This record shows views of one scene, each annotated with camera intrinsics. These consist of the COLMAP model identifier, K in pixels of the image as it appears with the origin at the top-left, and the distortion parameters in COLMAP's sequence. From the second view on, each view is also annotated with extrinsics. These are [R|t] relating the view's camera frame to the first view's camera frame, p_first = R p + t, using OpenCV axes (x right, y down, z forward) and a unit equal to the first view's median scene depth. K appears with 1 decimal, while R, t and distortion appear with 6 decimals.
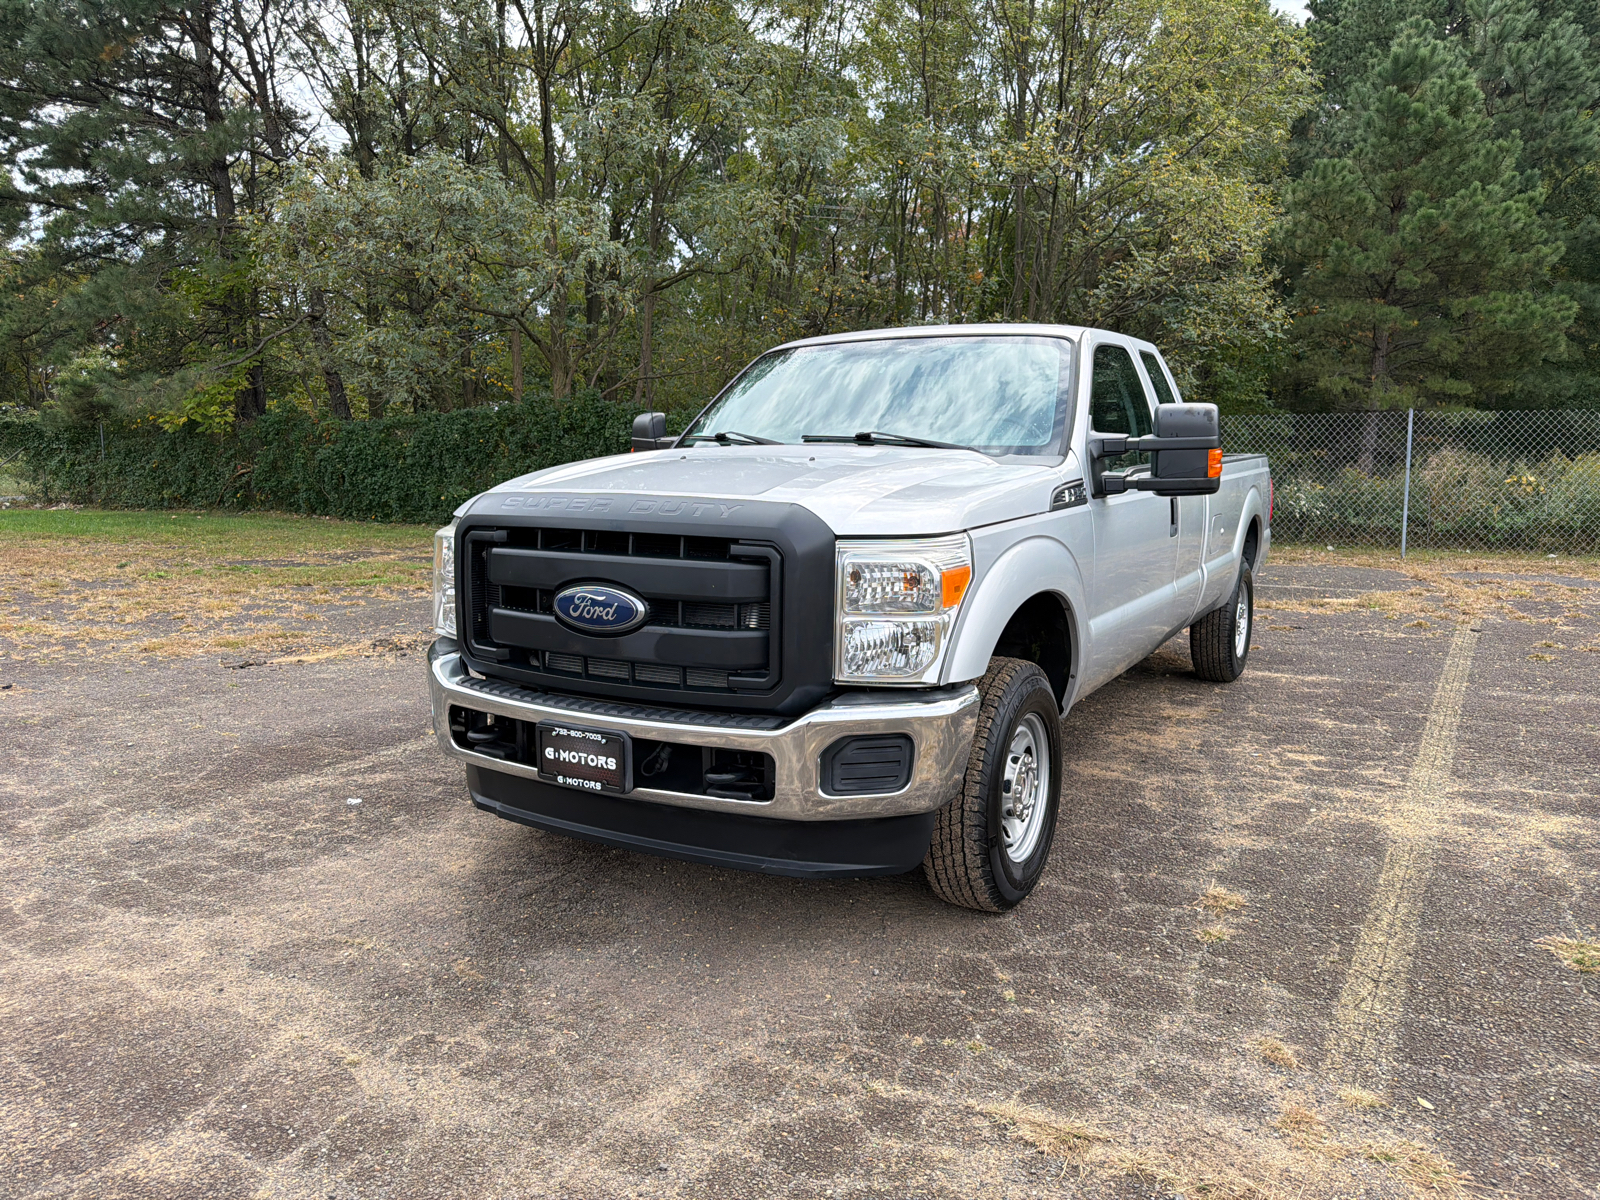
lens RADIAL K [[1127.5, 0, 797.0], [0, 1127.5, 597.2], [0, 0, 1]] dist [0.040409, -0.046145]
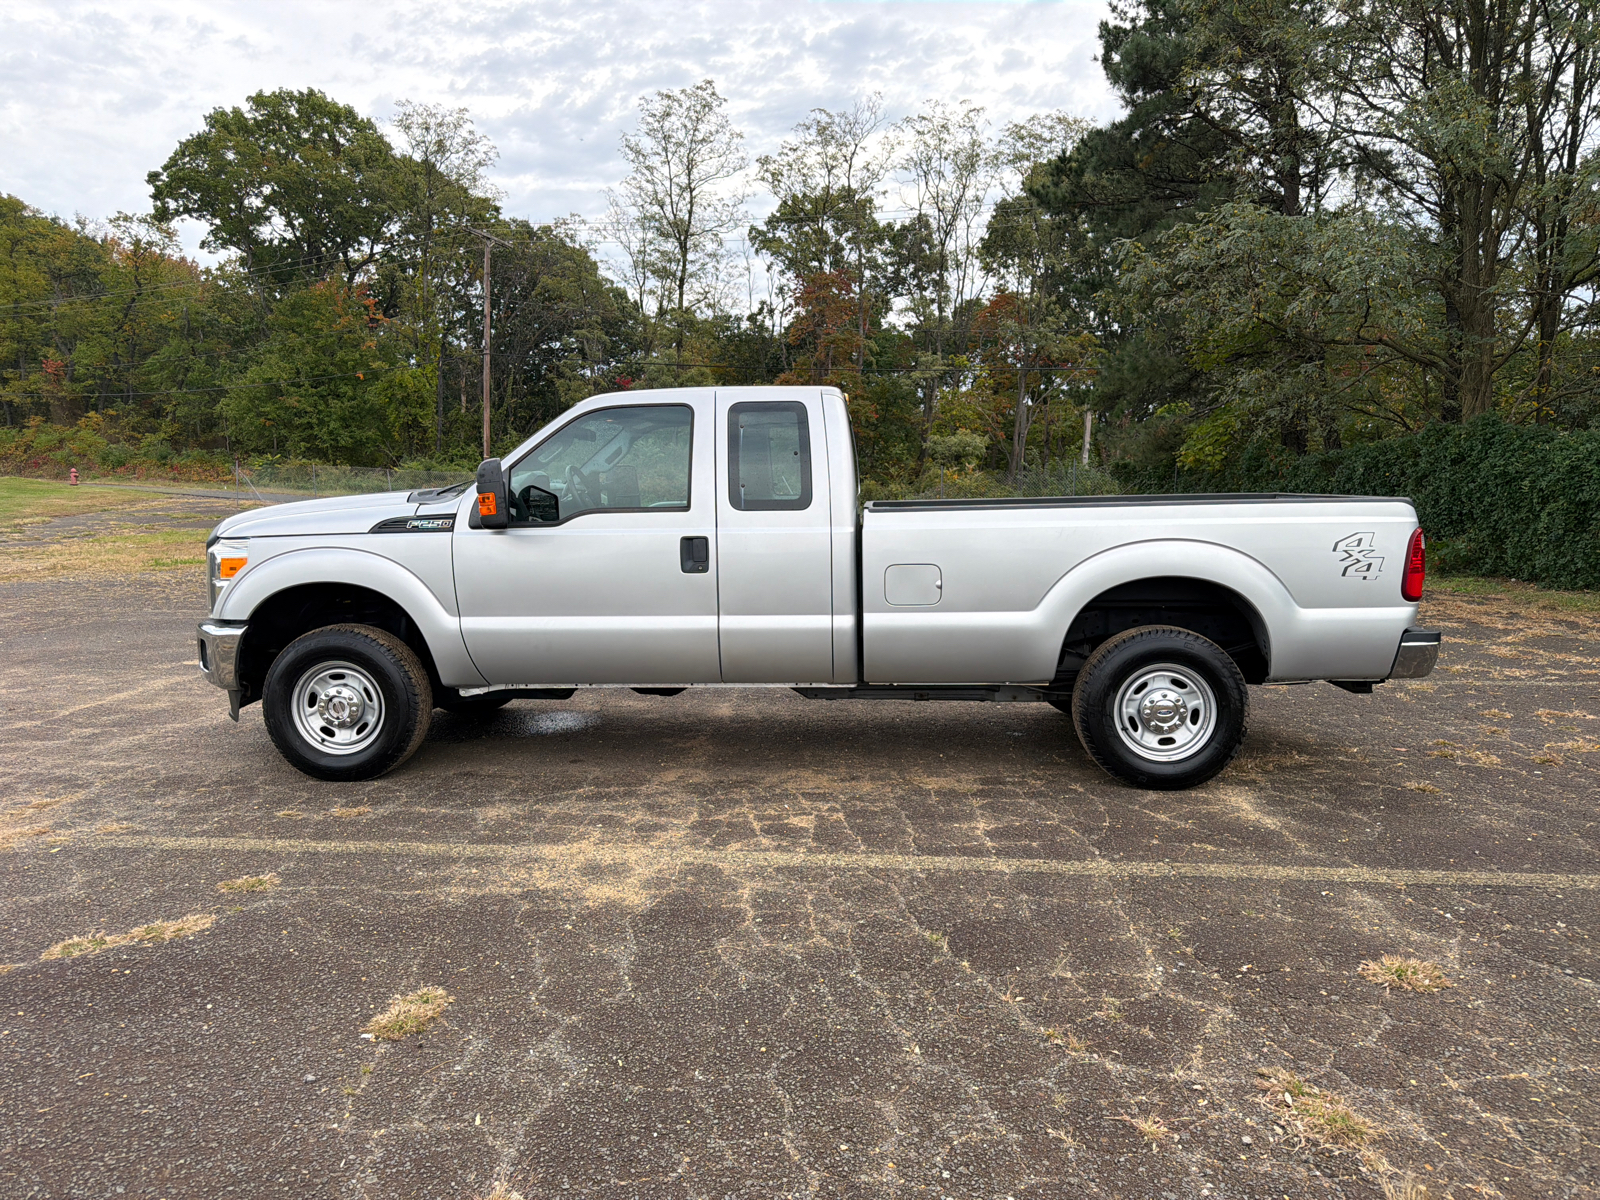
lens RADIAL K [[1121.6, 0, 799.8], [0, 1121.6, 611.3], [0, 0, 1]] dist [0.050008, -0.060239]
pose [[0.443277, 0.097343, -0.891084, 1.706550], [-0.111499, 0.992353, 0.052940, -0.108165], [0.889423, 0.075888, 0.450741, 0.782064]]
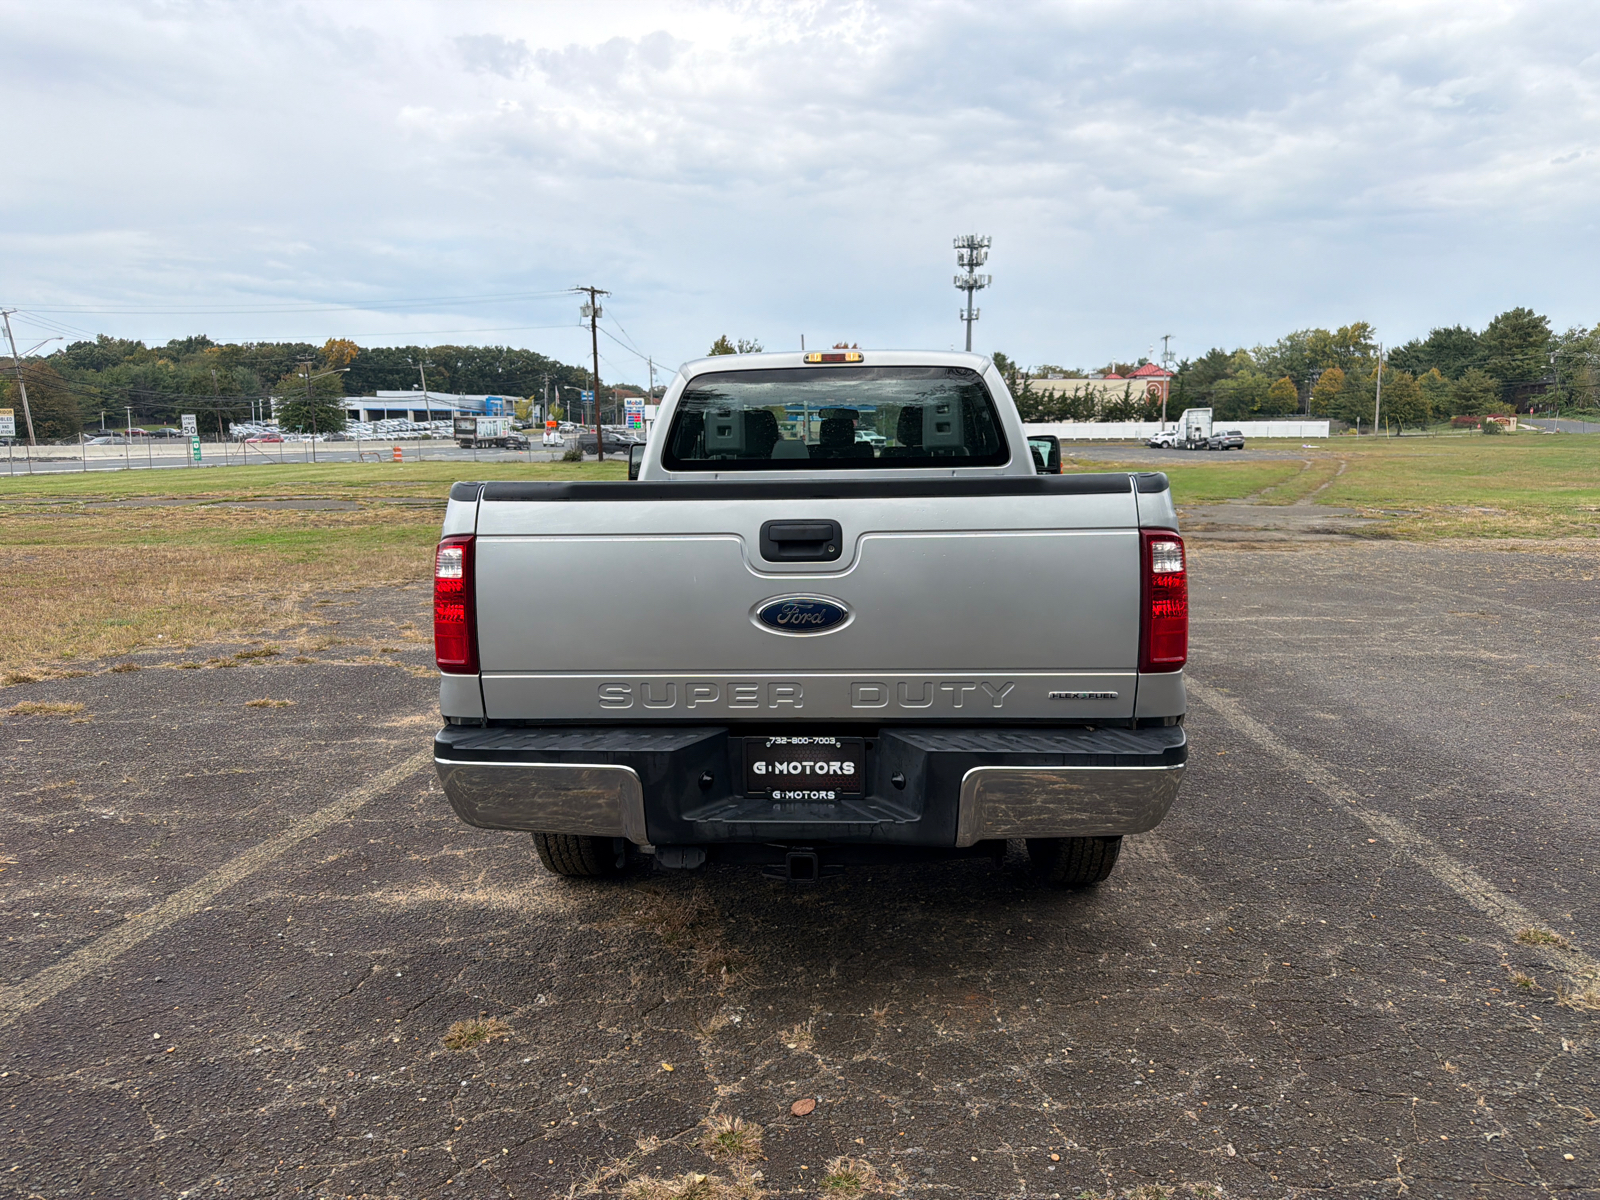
lens RADIAL K [[1127.5, 0, 797.0], [0, 1127.5, 597.2], [0, 0, 1]] dist [0.040409, -0.046145]
pose [[-0.896400, 0.057344, -0.439522, 0.946486], [-0.047768, 0.973323, 0.224411, -0.354095], [0.440665, 0.222157, -0.869747, 2.769548]]
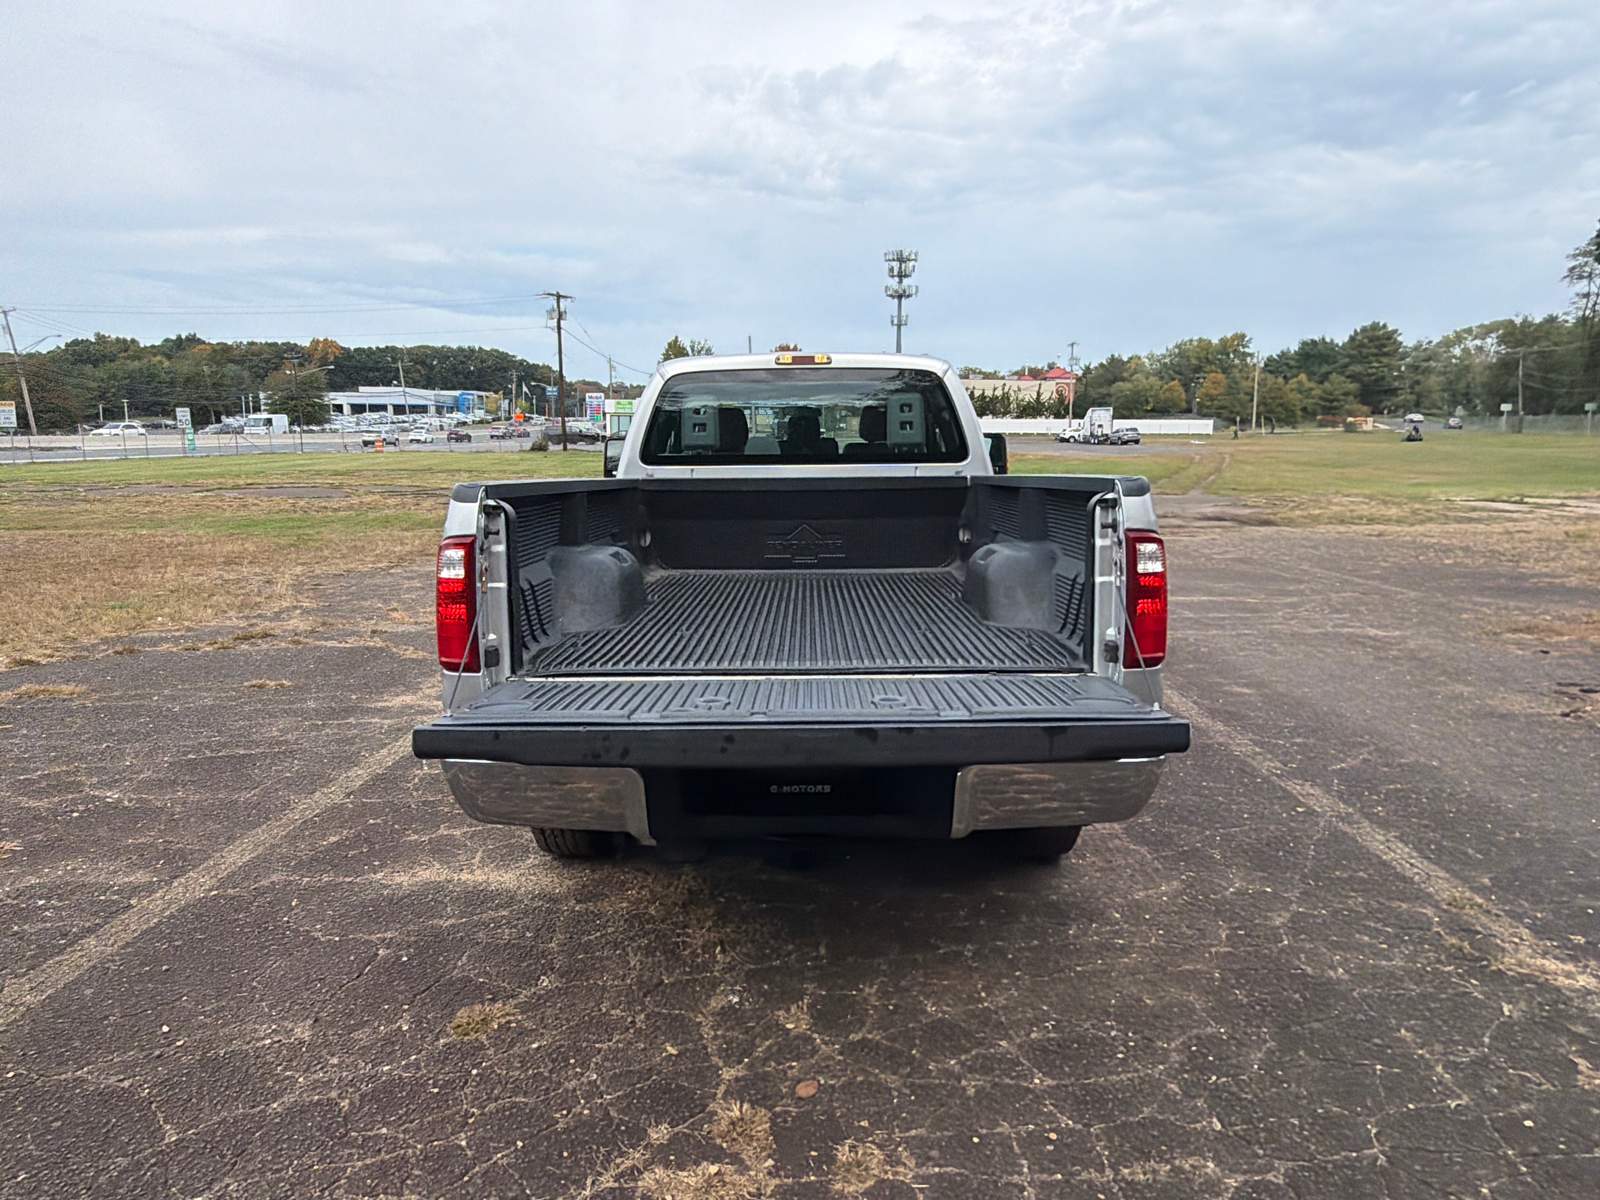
lens RADIAL K [[1012.5, 0, 792.7], [0, 1012.5, 603.3], [0, 0, 1]] dist [0.002685, 0.003675]
pose [[-0.874259, 0.072169, -0.480066, 0.950325], [-0.056936, 0.966820, 0.249032, -0.353658], [0.482110, 0.245051, -0.841142, 2.702871]]
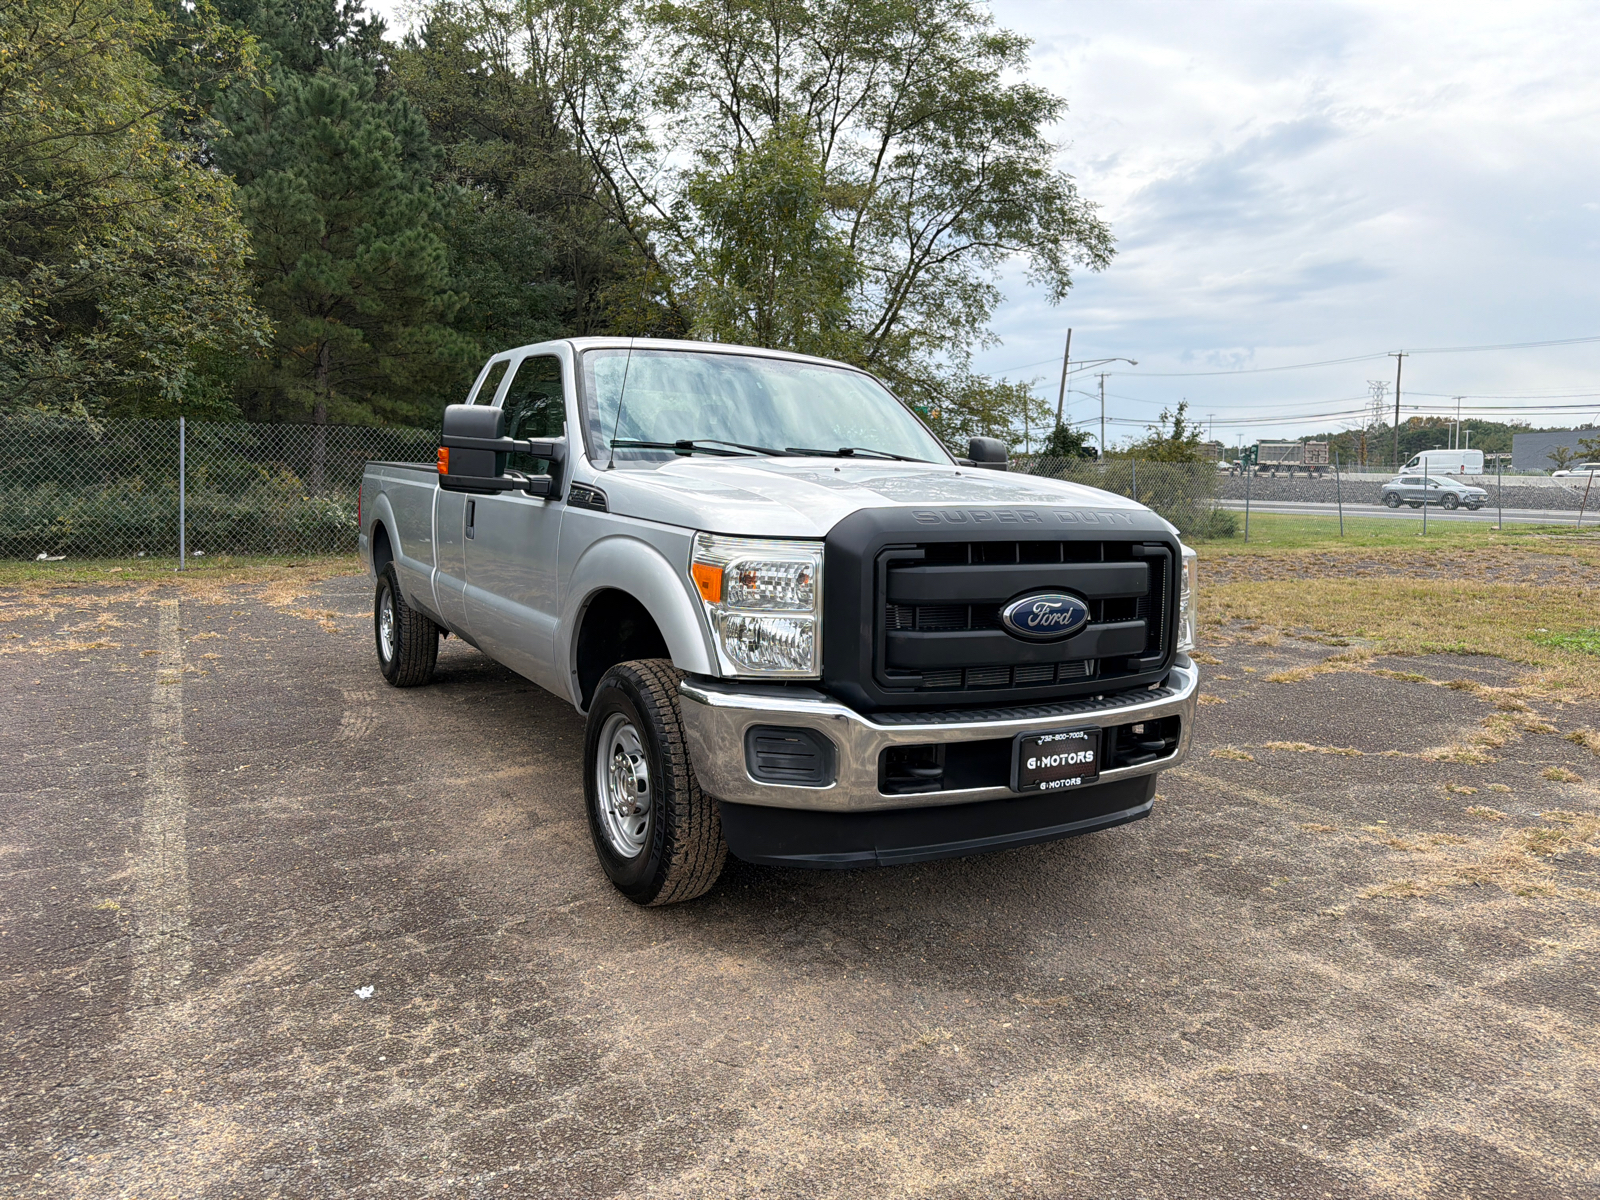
lens RADIAL K [[1133.3, 0, 796.3], [0, 1133.3, 595.7], [0, 0, 1]] dist [0.032821, -0.043530]
pose [[0.495194, -0.078027, 0.865272, -0.986536], [0.087087, 0.995400, 0.039922, -0.057952], [-0.864407, 0.055585, 0.499711, 0.556691]]
